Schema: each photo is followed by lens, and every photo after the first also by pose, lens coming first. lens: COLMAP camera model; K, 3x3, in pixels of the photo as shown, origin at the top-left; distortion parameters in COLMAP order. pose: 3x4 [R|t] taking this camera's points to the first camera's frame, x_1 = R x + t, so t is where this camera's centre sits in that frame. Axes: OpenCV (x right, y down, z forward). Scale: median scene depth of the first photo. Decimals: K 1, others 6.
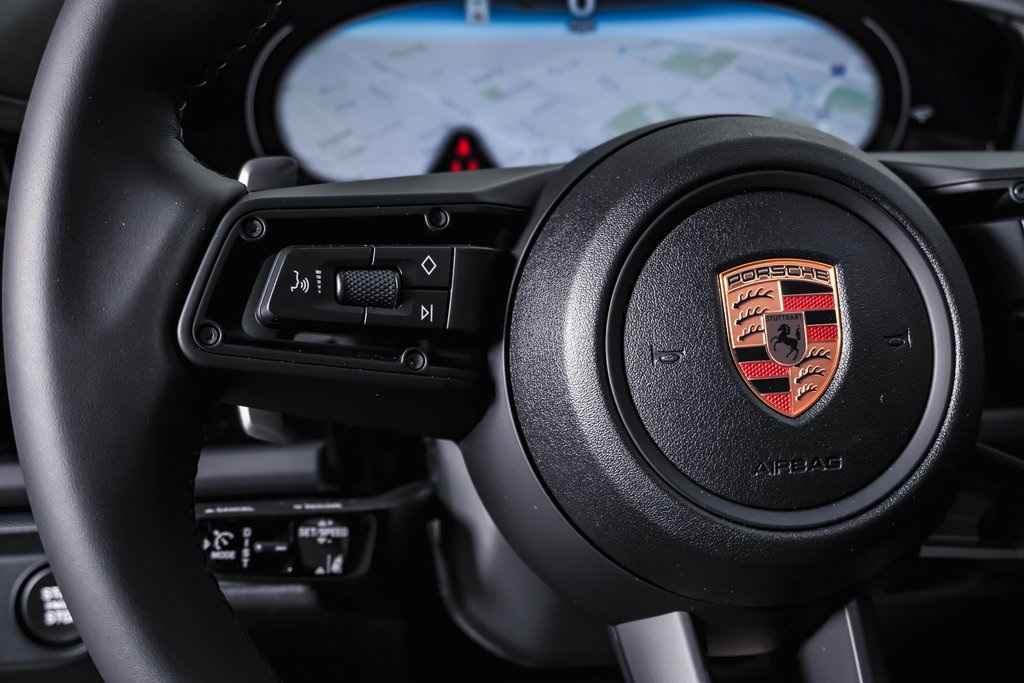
lens RADIAL K [[1216.7, 0, 520.7], [0, 1216.7, 346.5], [0, 0, 1]] dist [0.038905, 0.000000]
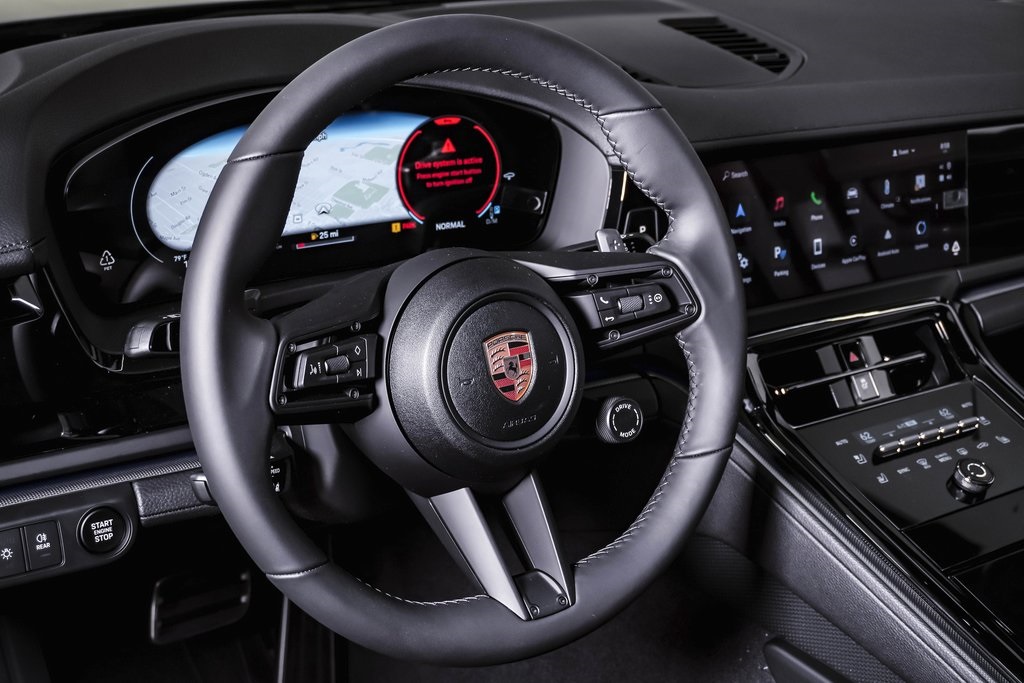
lens RADIAL K [[1434.9, 0, 513.1], [0, 1434.9, 343.1], [0, 0, 1]] dist [-0.001891, 0.000000]
pose [[0.905041, -0.103373, 0.412572, -0.874128], [0.040775, 0.986635, 0.157763, -0.469202], [-0.423366, -0.125960, 0.897160, -1.396876]]
